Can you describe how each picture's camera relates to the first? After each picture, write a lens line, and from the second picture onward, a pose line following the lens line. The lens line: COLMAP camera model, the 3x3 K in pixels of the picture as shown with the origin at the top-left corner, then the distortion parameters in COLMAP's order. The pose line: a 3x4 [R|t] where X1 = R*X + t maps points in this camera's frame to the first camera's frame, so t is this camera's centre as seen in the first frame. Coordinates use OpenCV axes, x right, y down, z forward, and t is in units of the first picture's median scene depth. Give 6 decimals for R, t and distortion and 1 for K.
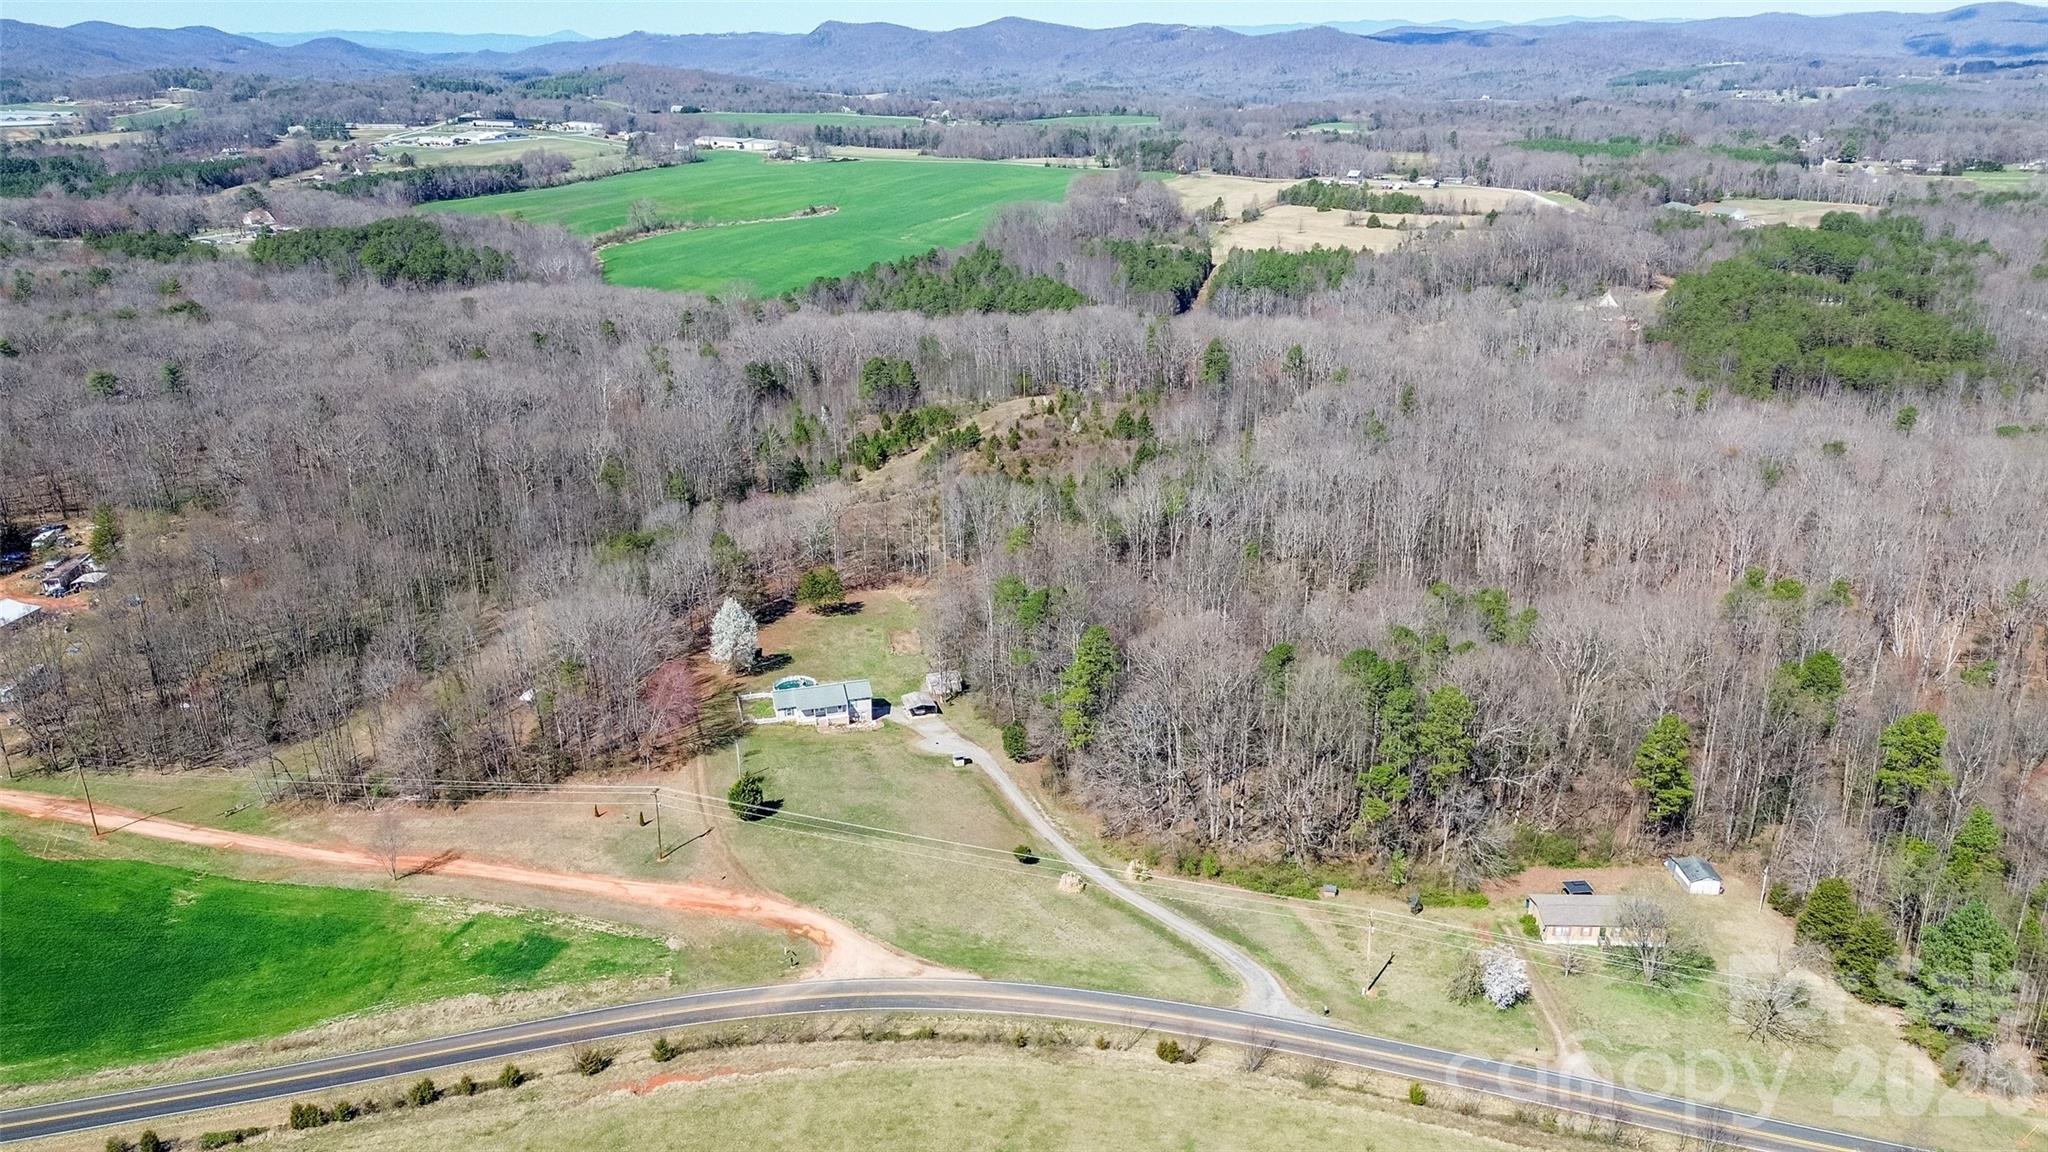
lens RADIAL K [[1452.2, 0, 1034.9], [0, 1452.2, 566.5], [0, 0, 1]] dist [0.076025, -0.071411]
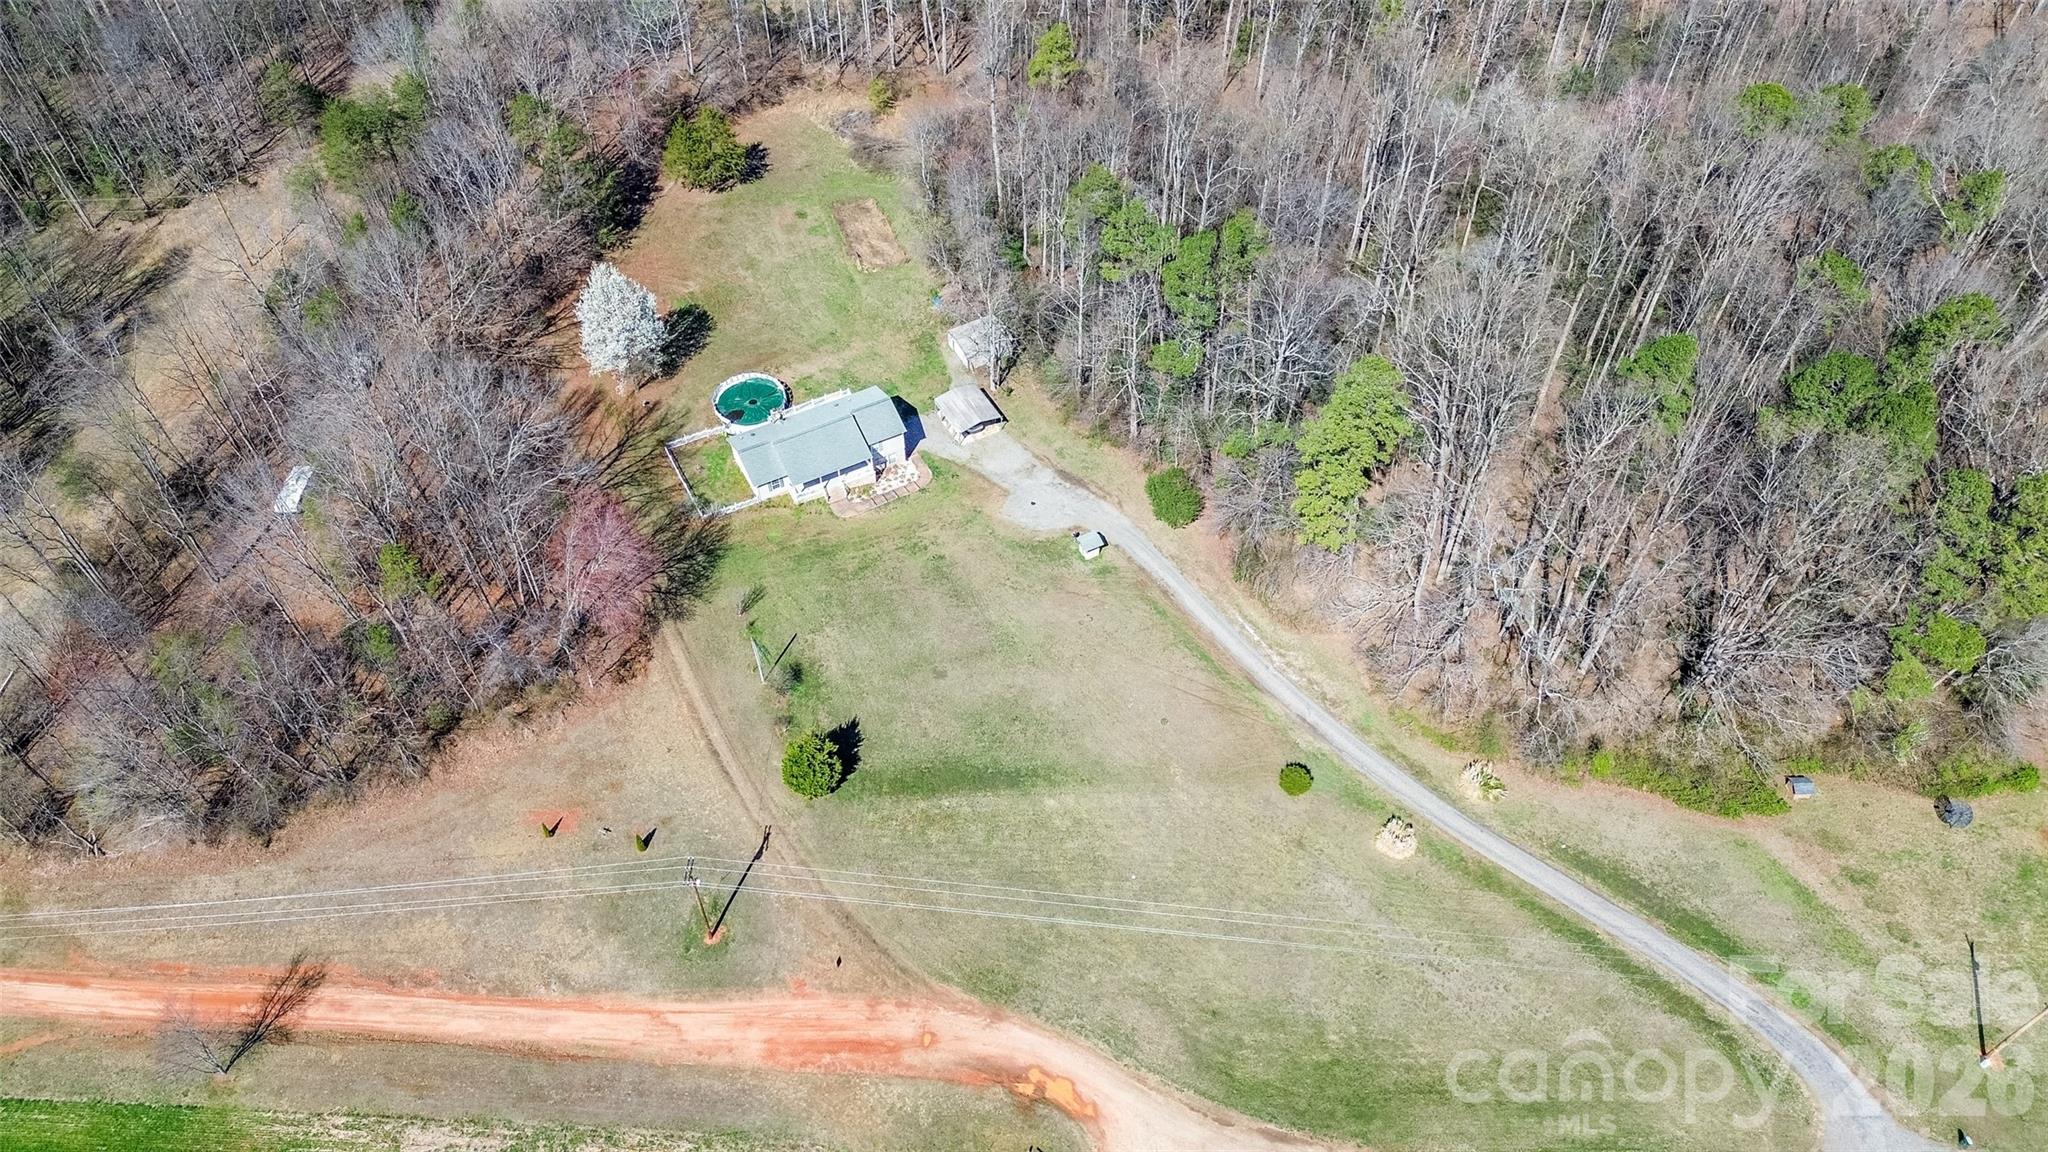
lens RADIAL K [[1452.2, 0, 1030.5], [0, 1452.2, 566.6], [0, 0, 1]] dist [0.076025, -0.071411]
pose [[0.975749, -0.162251, 0.146929, -0.156917], [0.063928, 0.853208, 0.517638, -0.165075], [-0.209349, -0.495691, 0.842890, 0.458708]]
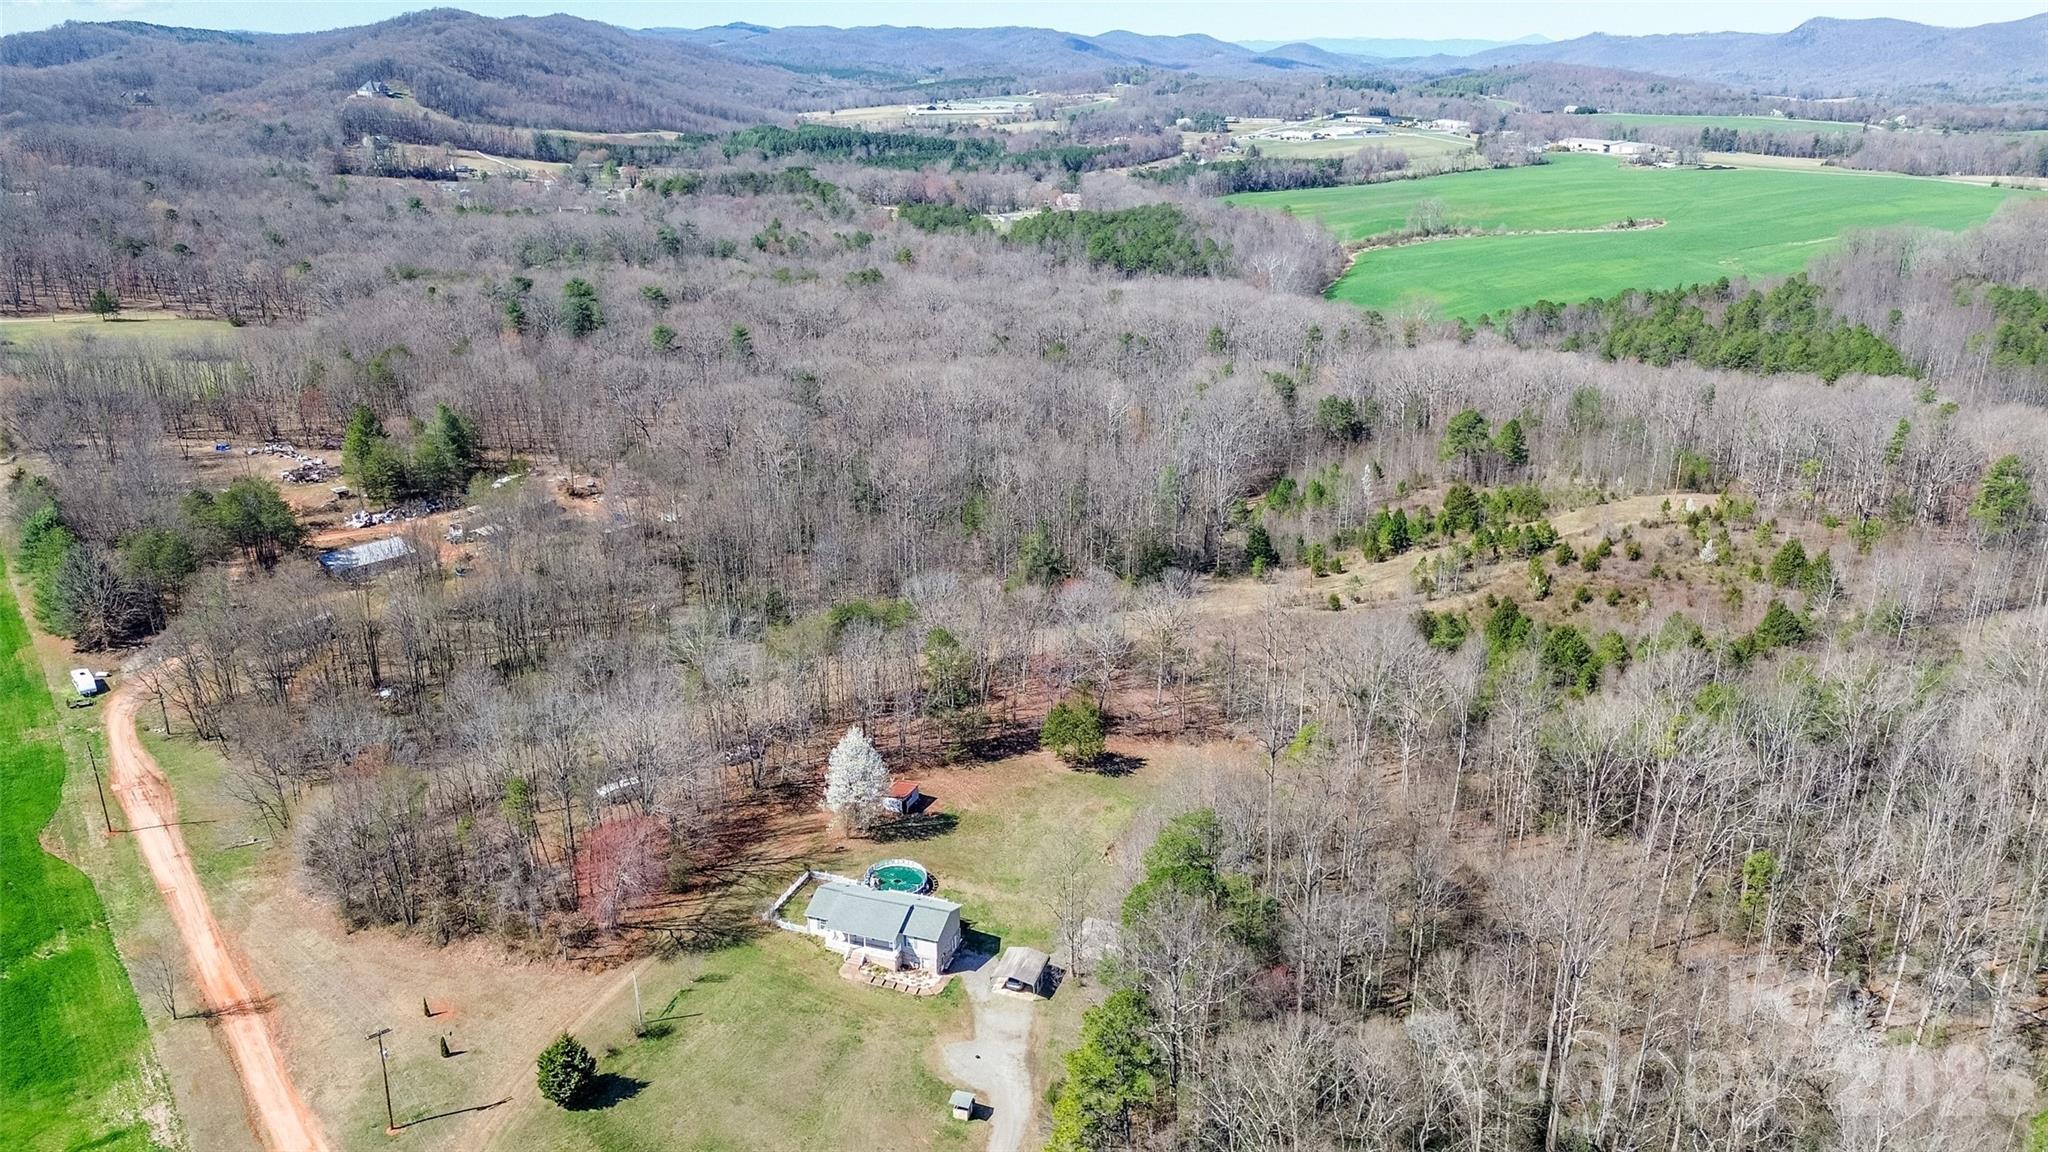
lens RADIAL K [[1452.2, 0, 1033.5], [0, 1452.2, 557.5], [0, 0, 1]] dist [0.076025, -0.071411]
pose [[0.822064, 0.192576, -0.535840, 0.236142], [-0.197235, 0.979116, 0.049296, -0.116714], [0.534143, 0.065162, 0.842879, 0.460730]]
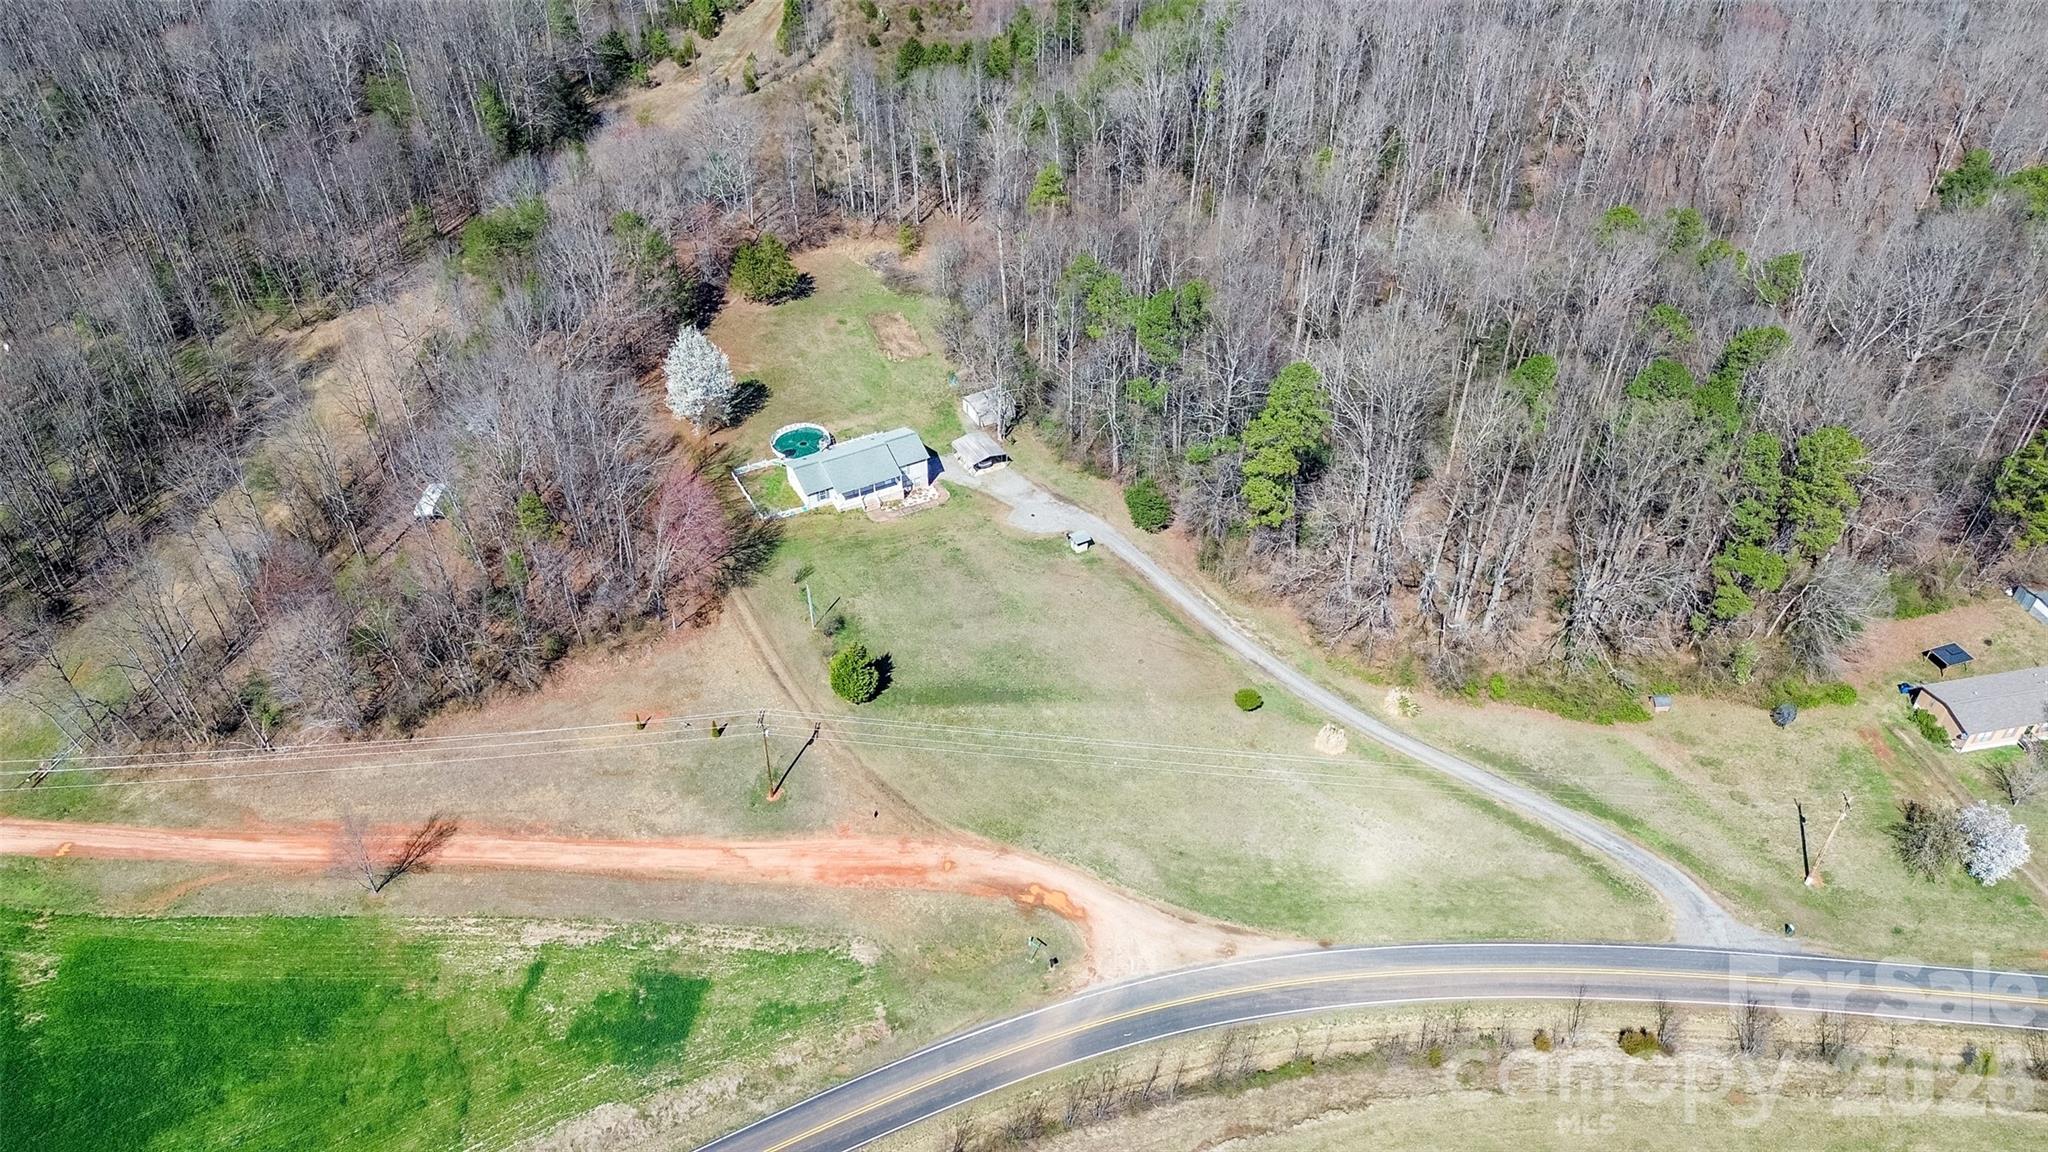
lens RADIAL K [[1452.2, 0, 1033.1], [0, 1452.2, 569.1], [0, 0, 1]] dist [0.076025, -0.071411]
pose [[0.975315, -0.134968, 0.174770, -0.193806], [0.066193, 0.933765, 0.351713, -0.108862], [-0.210664, -0.331462, 0.919649, 0.301094]]
